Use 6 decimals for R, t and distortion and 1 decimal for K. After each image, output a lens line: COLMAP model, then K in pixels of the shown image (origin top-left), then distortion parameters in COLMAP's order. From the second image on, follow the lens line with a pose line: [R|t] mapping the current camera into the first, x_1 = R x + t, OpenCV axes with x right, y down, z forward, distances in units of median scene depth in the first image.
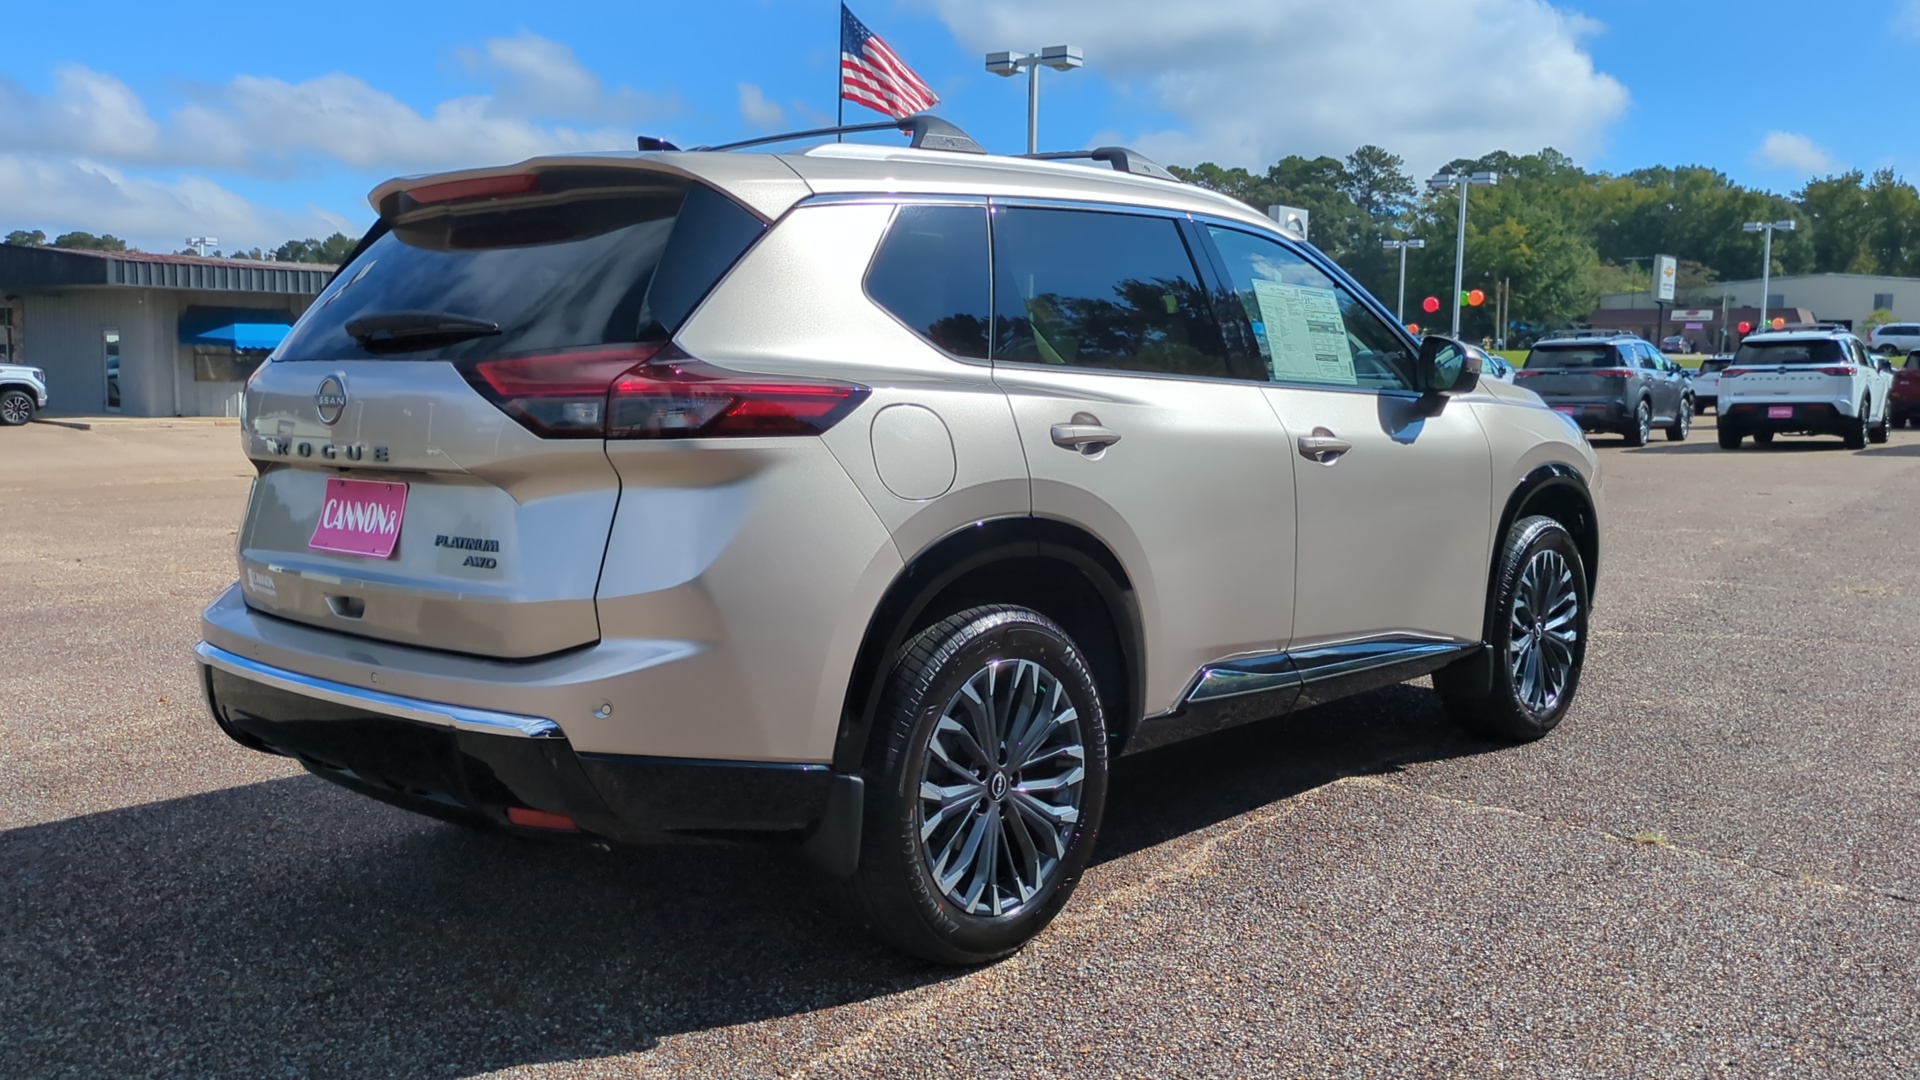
lens RADIAL K [[1681.0, 0, 955.5], [0, 1681.0, 557.1], [0, 0, 1]] dist [0.065893, -0.079327]
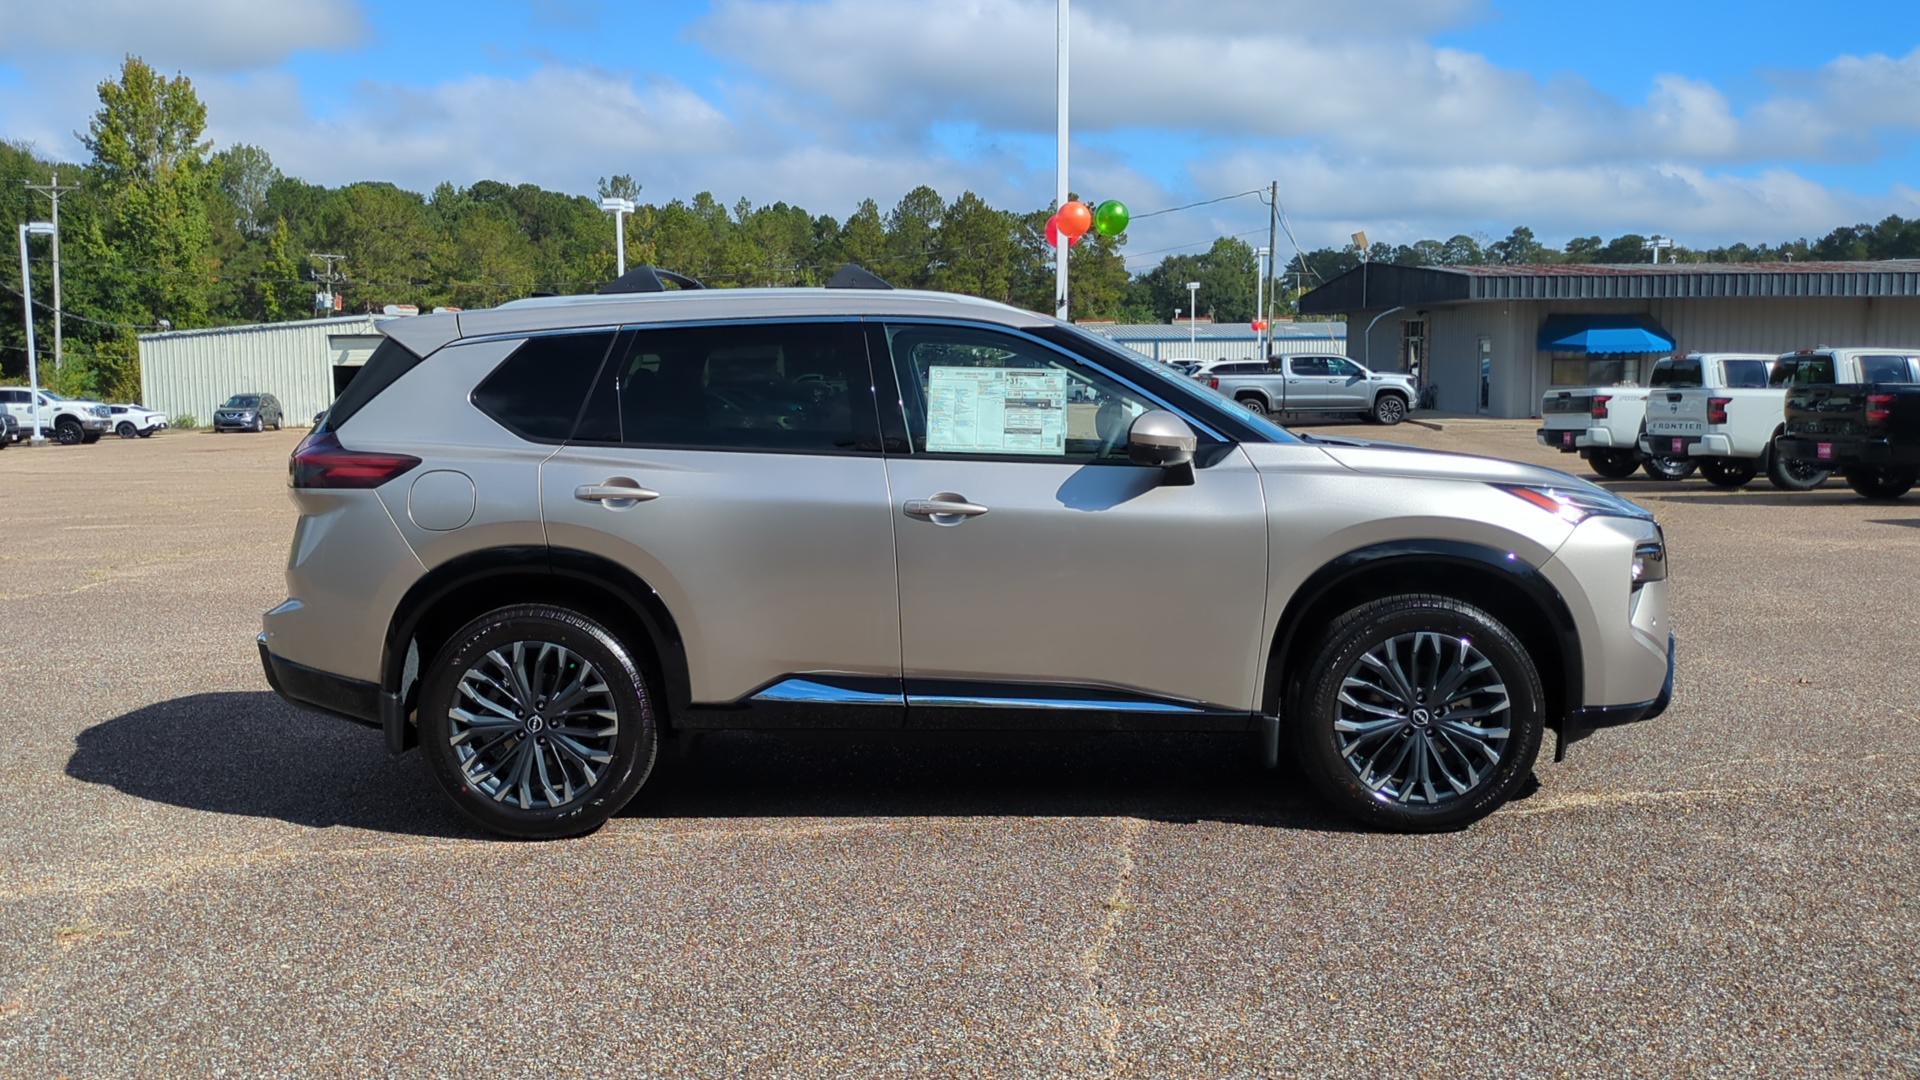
lens RADIAL K [[1681.0, 0, 954.9], [0, 1681.0, 556.9], [0, 0, 1]] dist [0.065893, -0.079327]
pose [[0.630203, 0.076550, -0.772647, 0.945029], [-0.072349, 0.996588, 0.039727, -0.066809], [0.773052, 0.030864, 0.633591, 0.221557]]
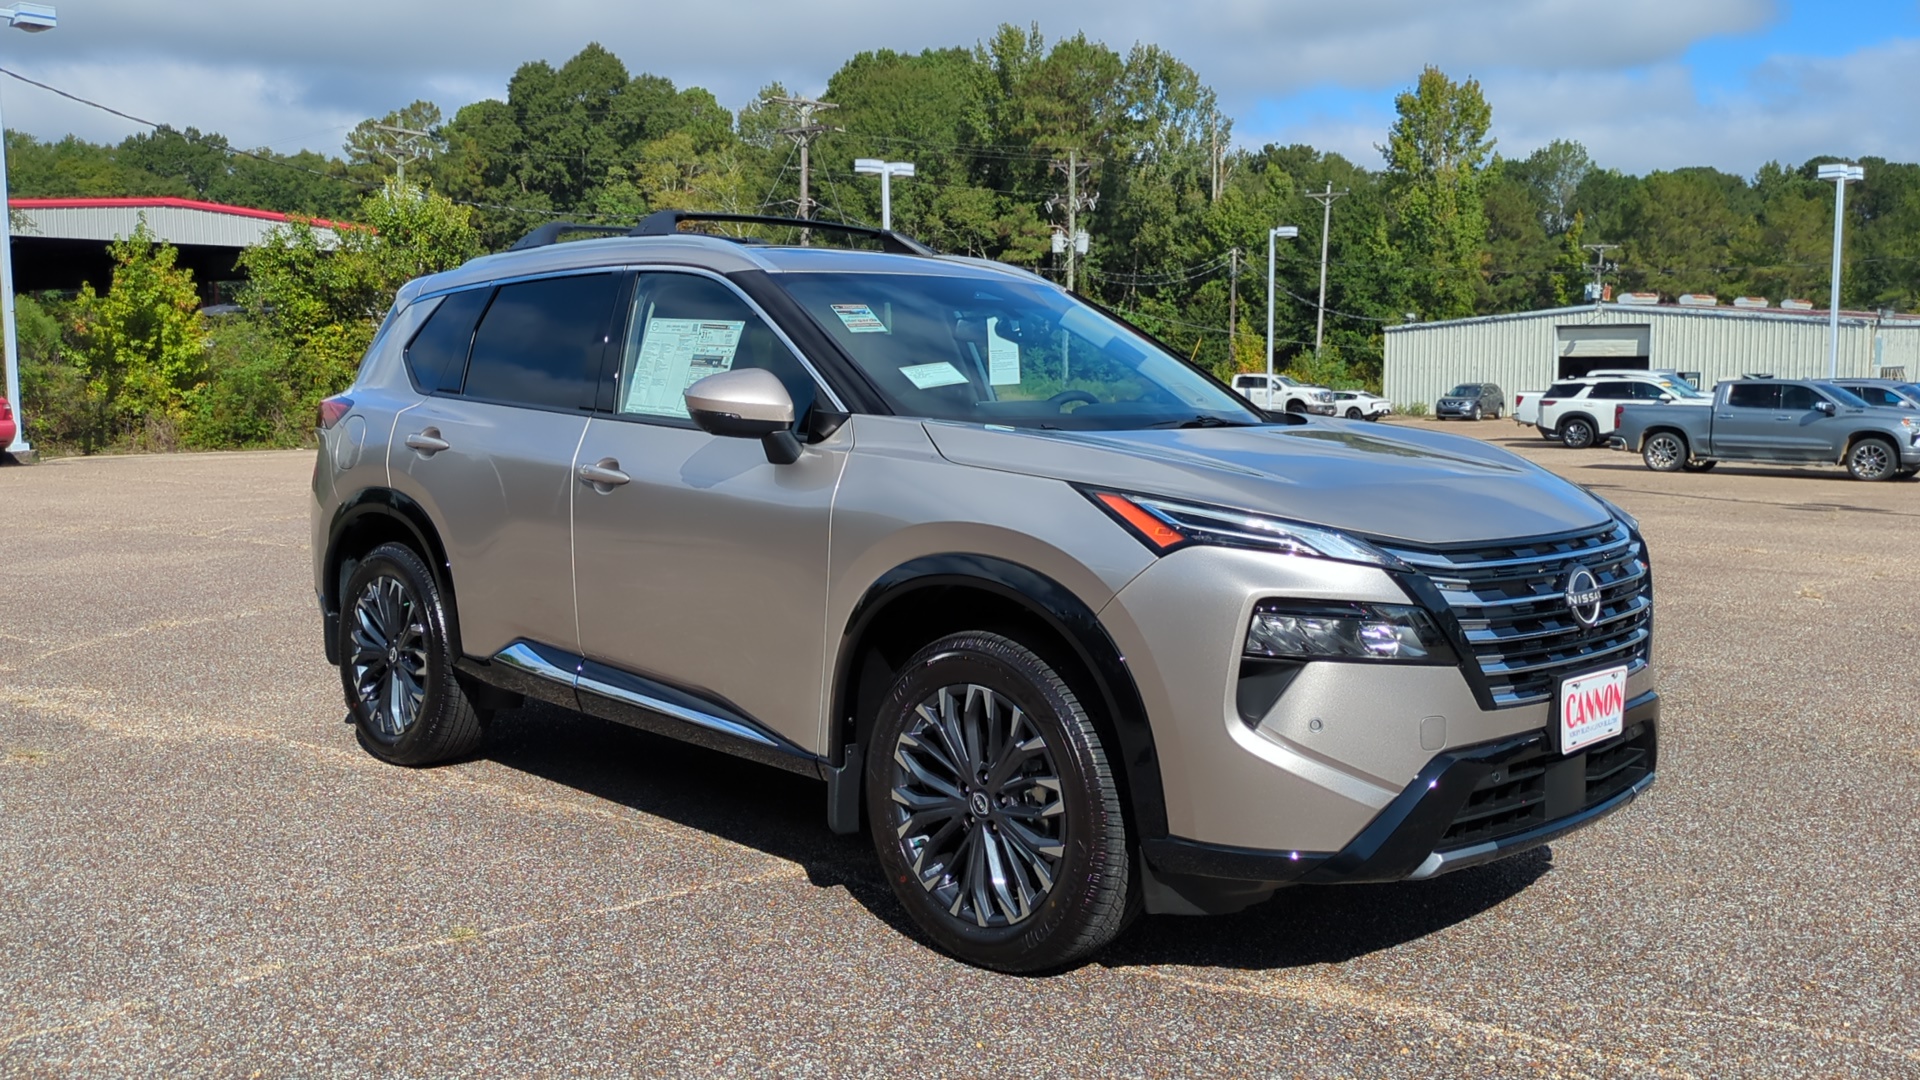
lens RADIAL K [[1681.0, 0, 952.4], [0, 1681.0, 539.7], [0, 0, 1]] dist [0.065893, -0.079327]
pose [[-0.083602, 0.097823, -0.991686, 1.050892], [-0.112114, 0.987928, 0.106904, -0.137727], [0.990172, 0.120119, -0.071626, 1.089975]]
